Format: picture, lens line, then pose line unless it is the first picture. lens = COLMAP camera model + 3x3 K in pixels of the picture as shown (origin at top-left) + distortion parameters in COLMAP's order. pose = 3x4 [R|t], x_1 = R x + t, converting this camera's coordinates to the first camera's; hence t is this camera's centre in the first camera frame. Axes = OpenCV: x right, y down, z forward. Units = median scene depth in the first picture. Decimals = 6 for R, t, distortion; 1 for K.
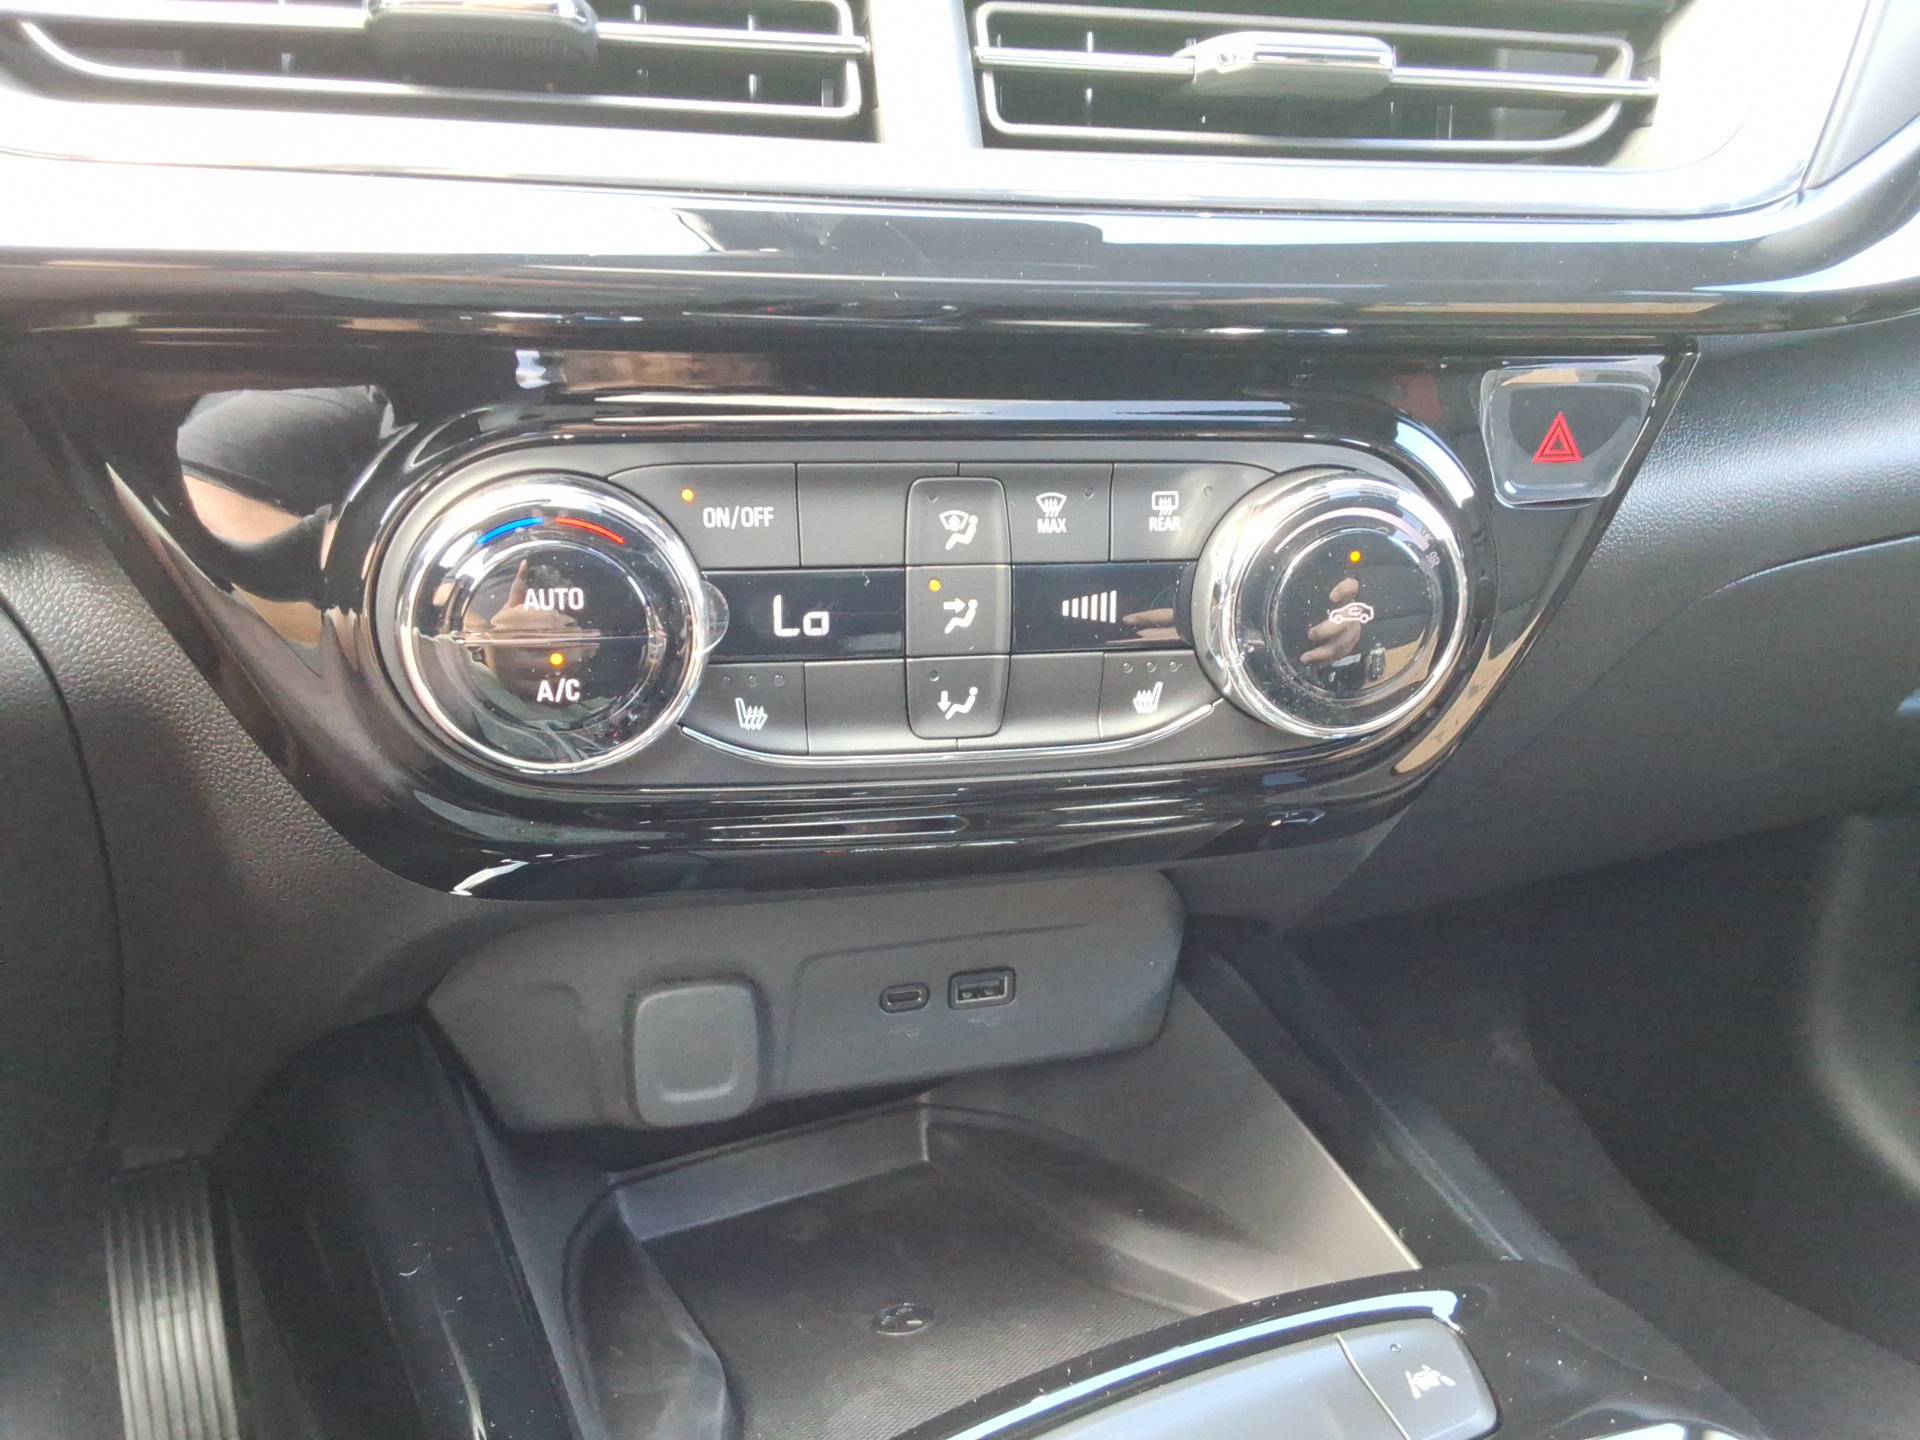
lens RADIAL K [[1553.4, 0, 960.0], [0, 1553.4, 703.9], [0, 0, 1]] dist [0.121241, -0.232028]
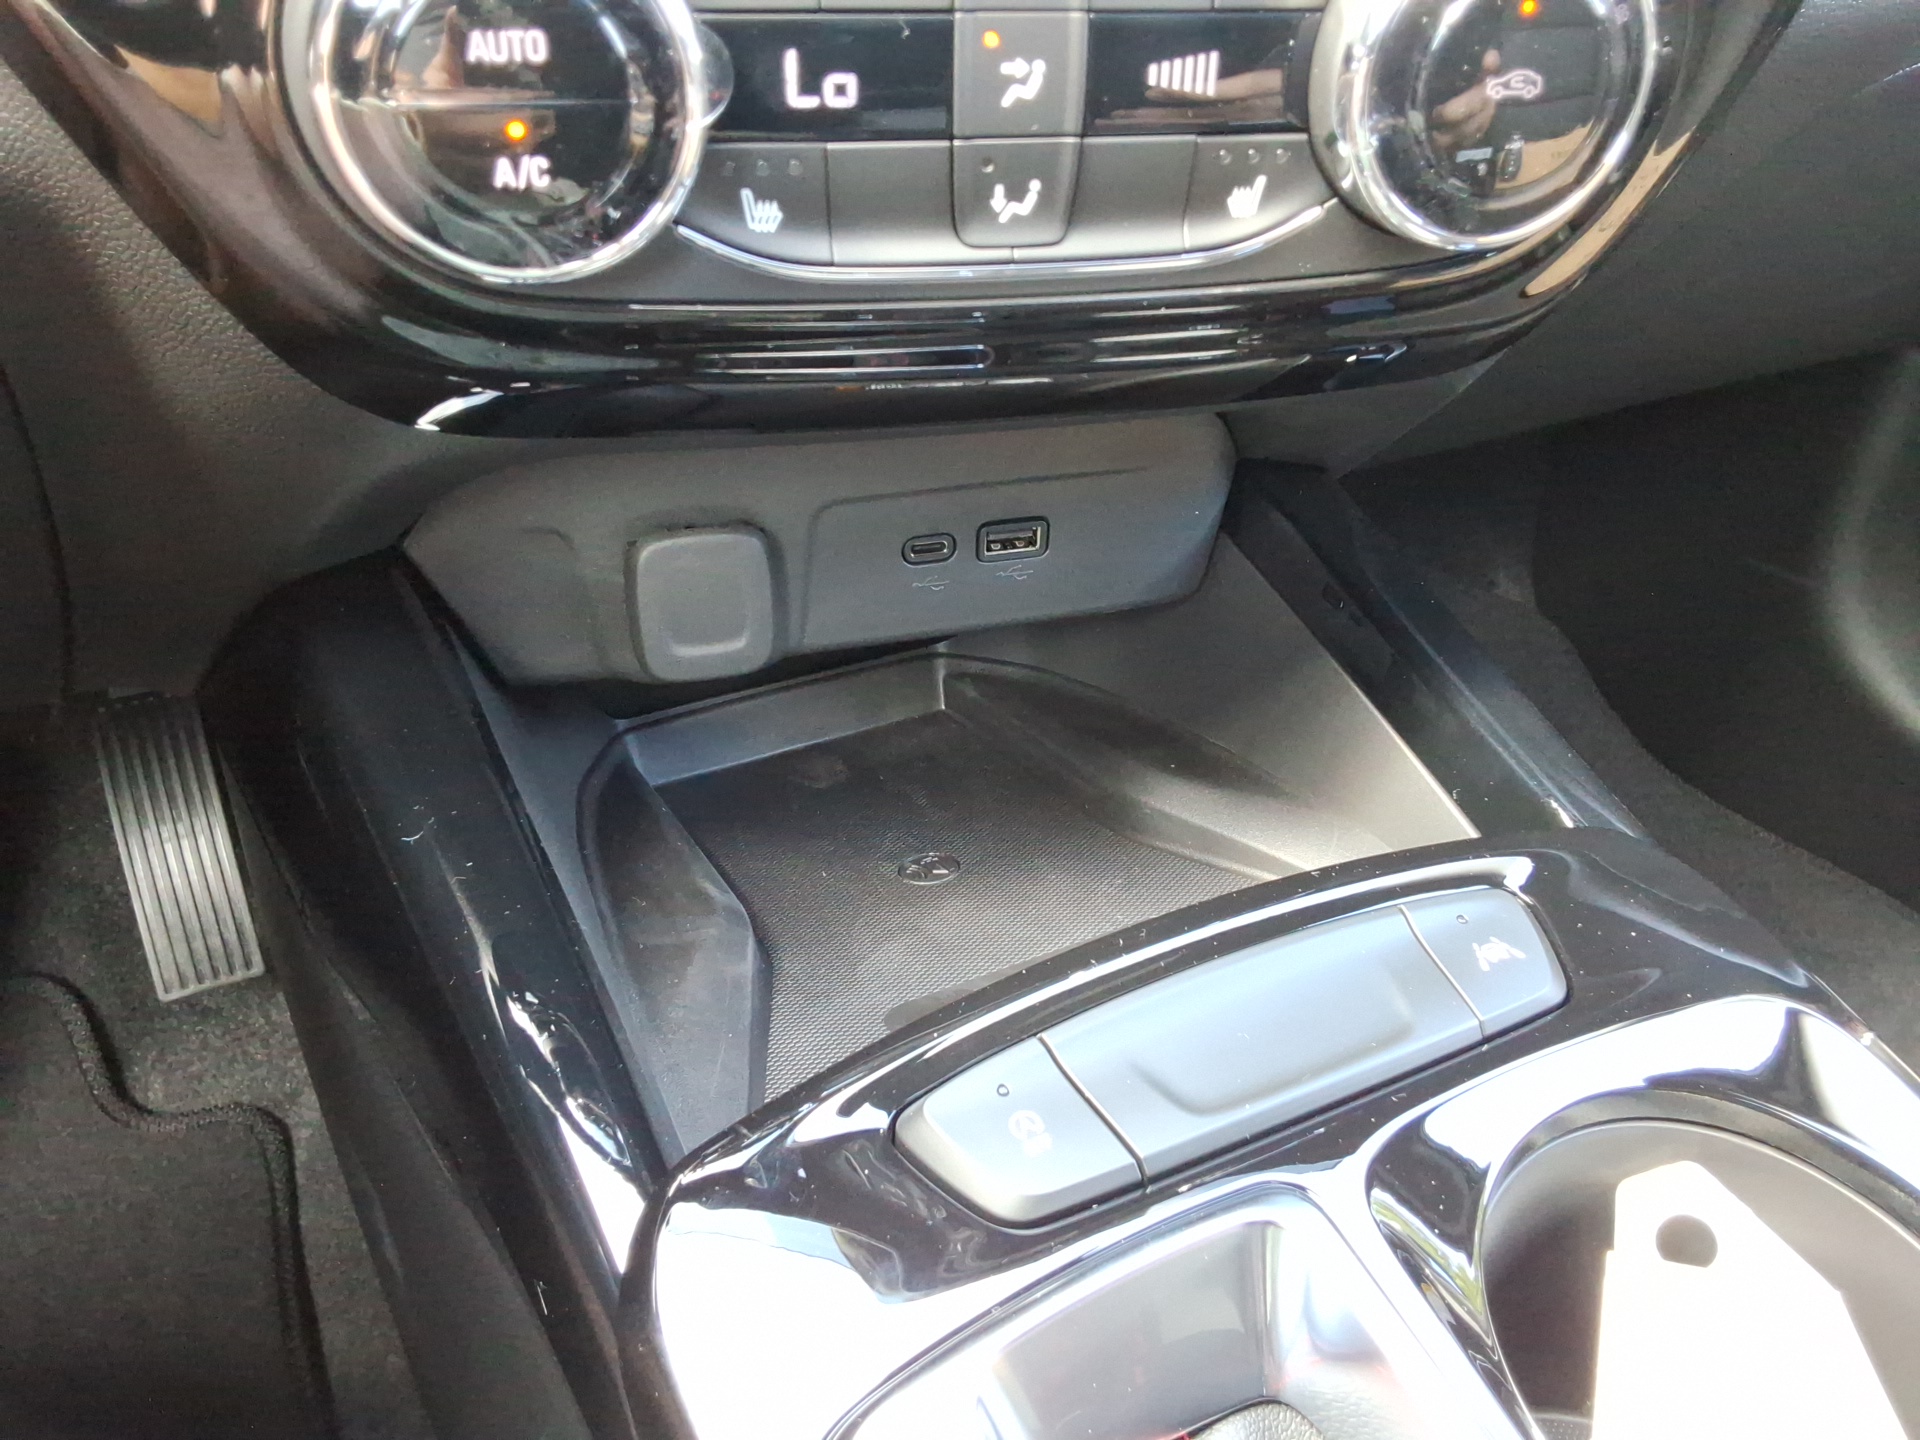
lens RADIAL K [[1537.5, 0, 973.3], [0, 1537.5, 714.7], [0, 0, 1]] dist [0.104706, -0.137146]
pose [[0.999751, 0.005227, 0.021685, -0.035043], [-0.011509, 0.953629, 0.300764, 0.010269], [-0.019108, -0.300939, 0.953452, 0.128822]]
